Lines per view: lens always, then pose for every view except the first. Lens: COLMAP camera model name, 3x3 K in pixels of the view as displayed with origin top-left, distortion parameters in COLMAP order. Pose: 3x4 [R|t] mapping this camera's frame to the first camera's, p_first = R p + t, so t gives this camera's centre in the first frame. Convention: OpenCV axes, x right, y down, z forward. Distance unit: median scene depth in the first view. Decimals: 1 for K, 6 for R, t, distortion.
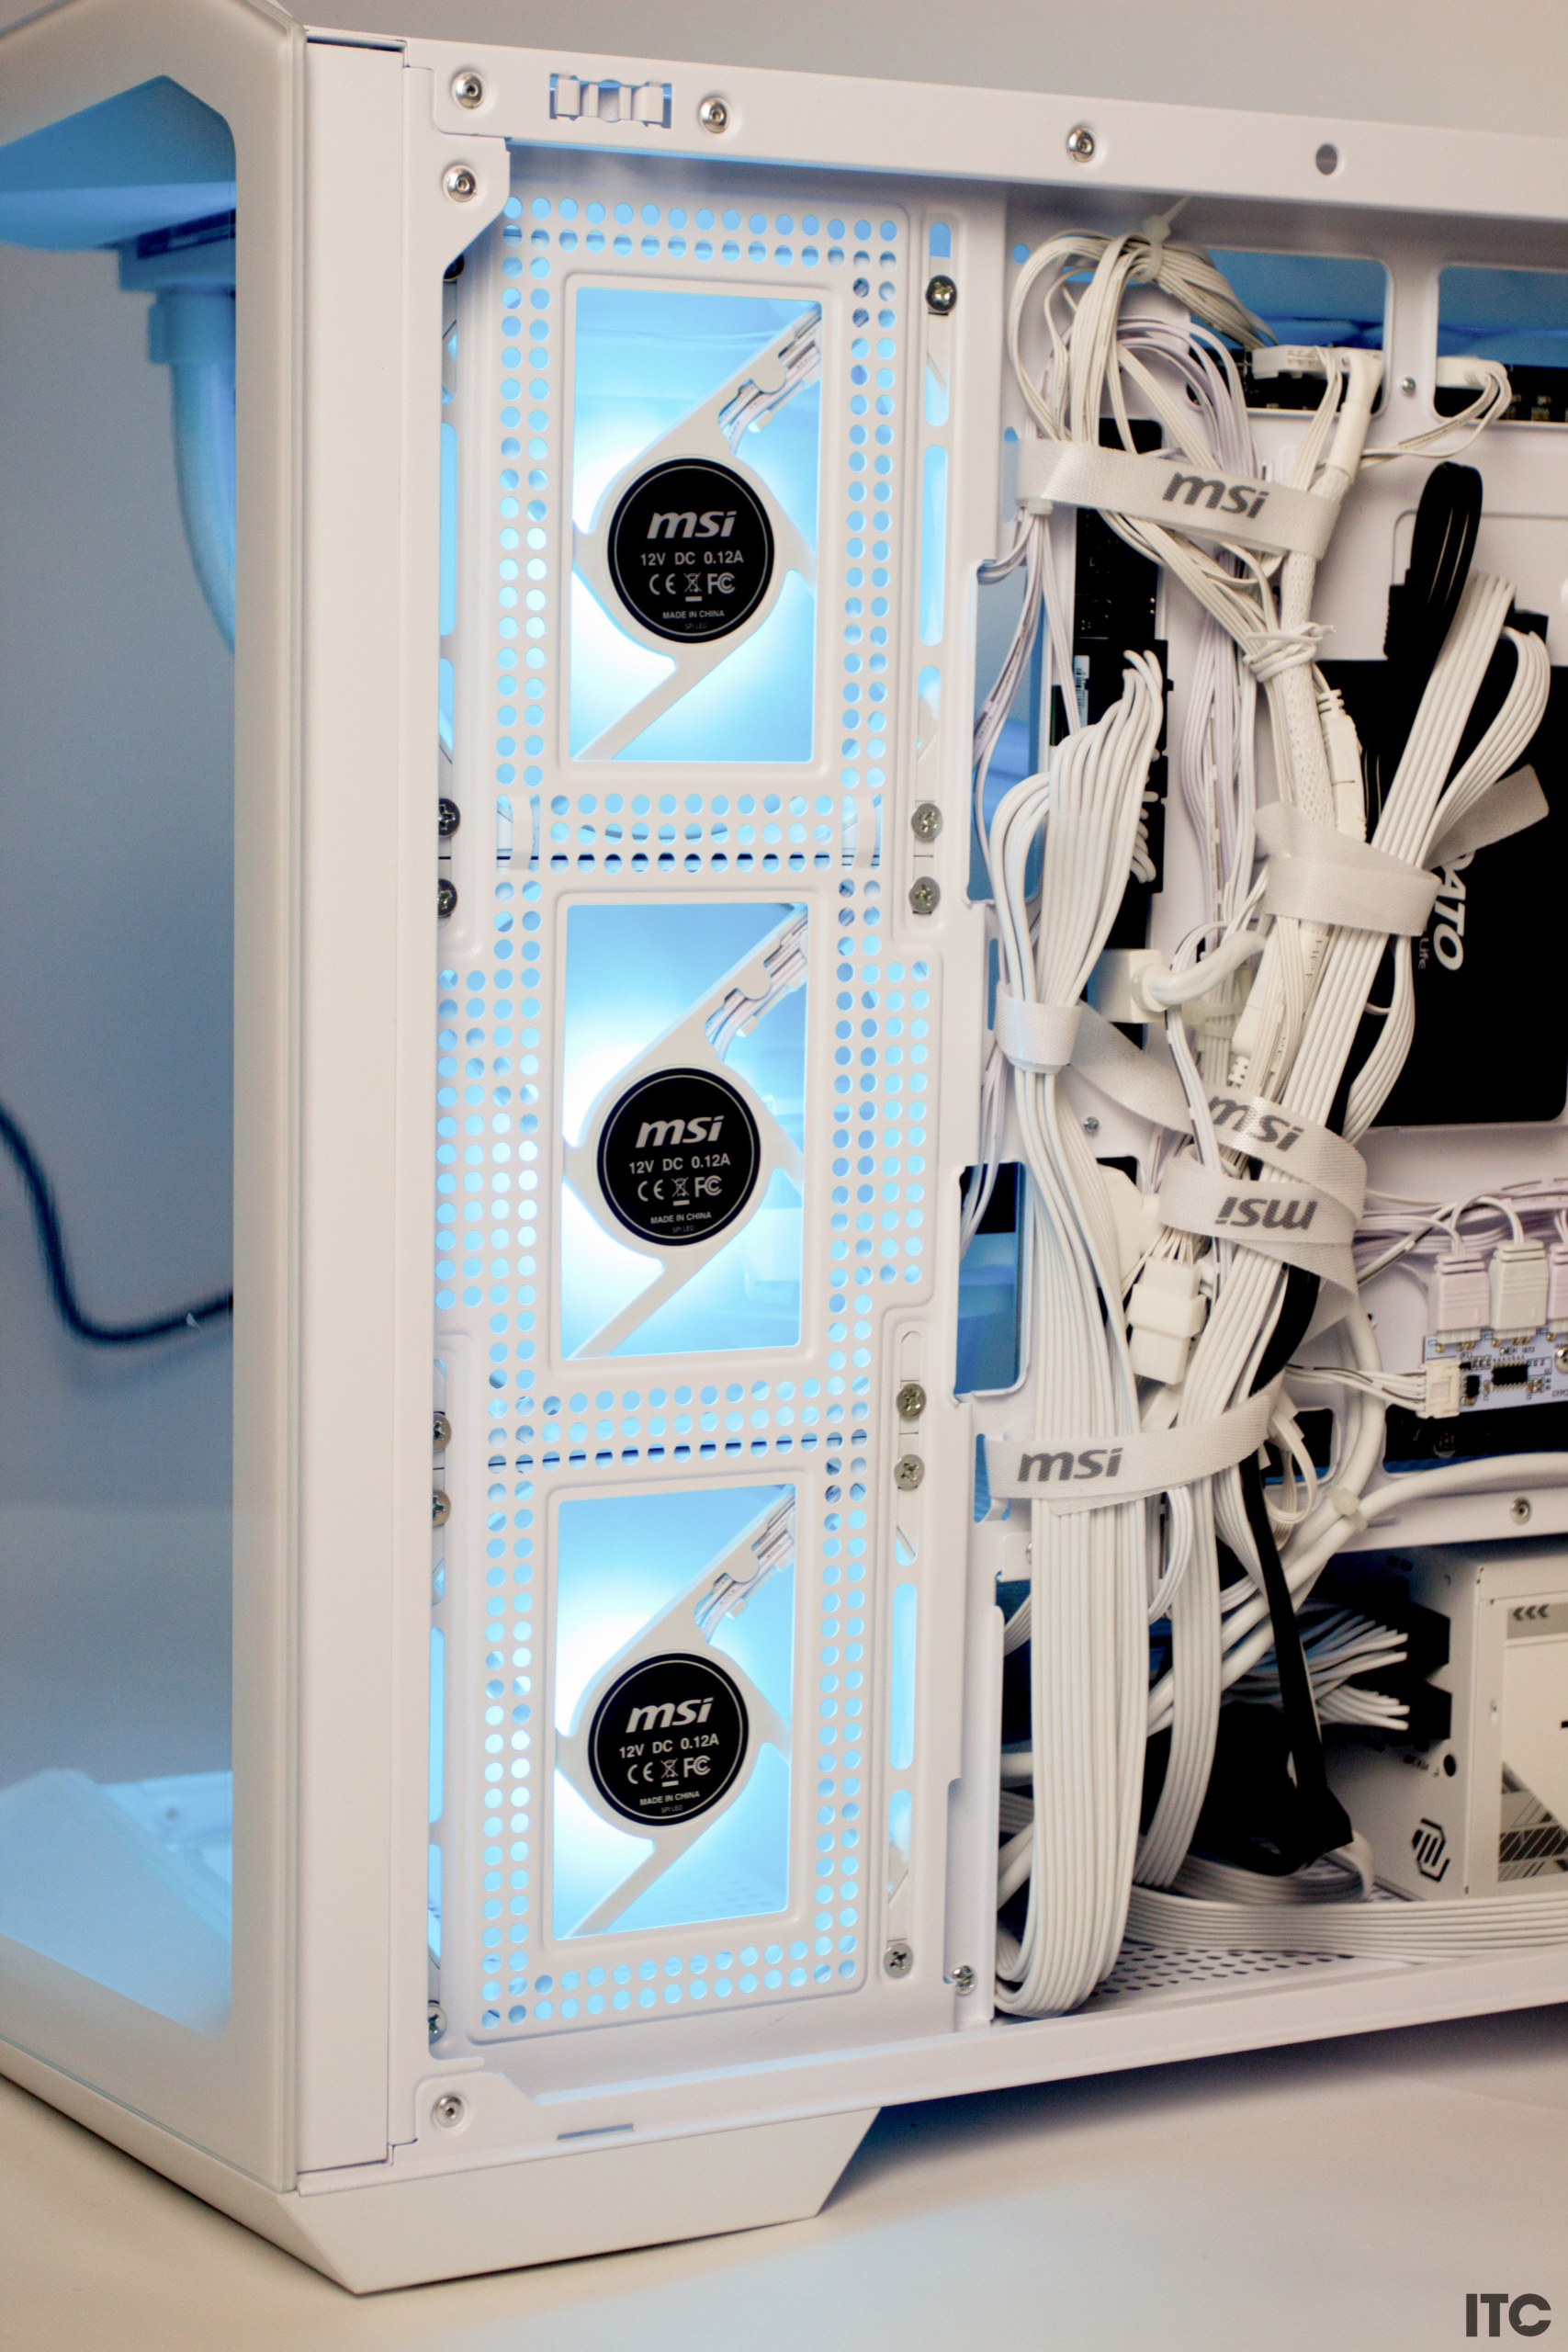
lens RADIAL K [[4000.9, 0, 784.0], [0, 4000.9, 1176.0], [0, 0, 1]] dist [0.039418, 0.103829]
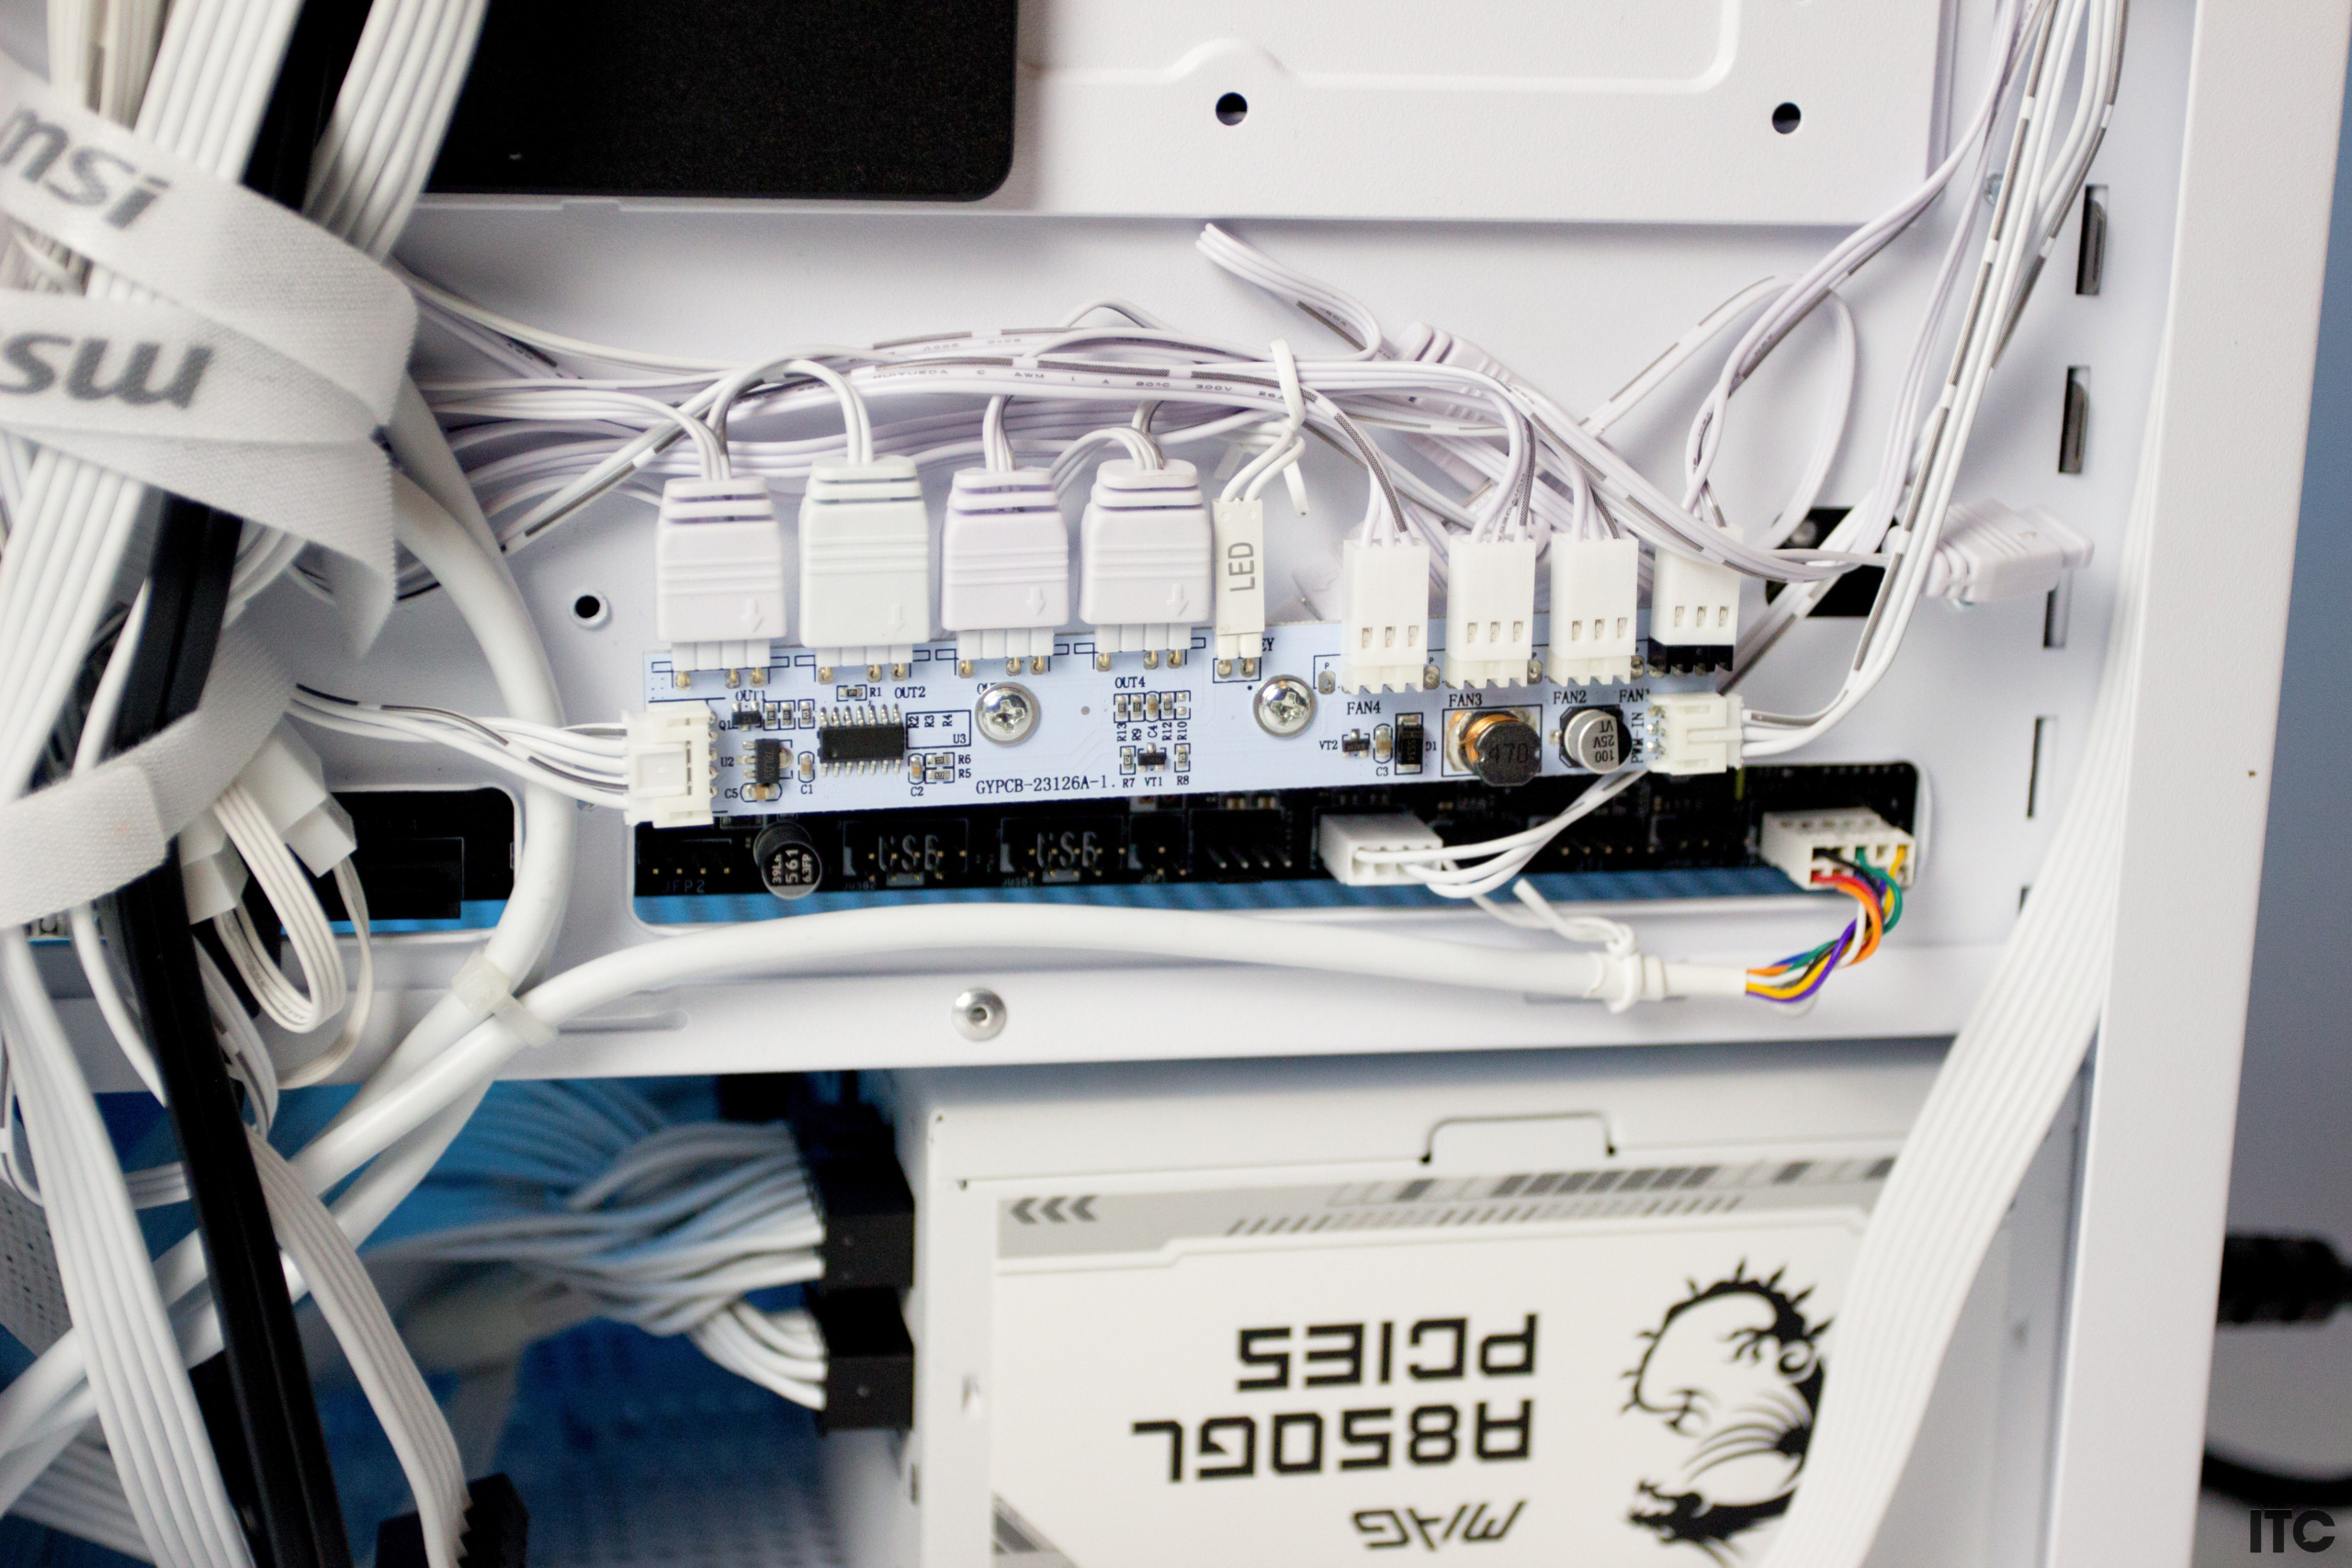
lens RADIAL K [[4000.9, 0, 1176.0], [0, 4000.9, 784.0], [0, 0, 1]] dist [0.039418, 0.103829]
pose [[0.970814, 0.070333, -0.229287, 0.325715], [-0.043683, 0.991897, 0.119302, -0.003237], [0.235820, -0.105804, 0.966020, 0.555732]]
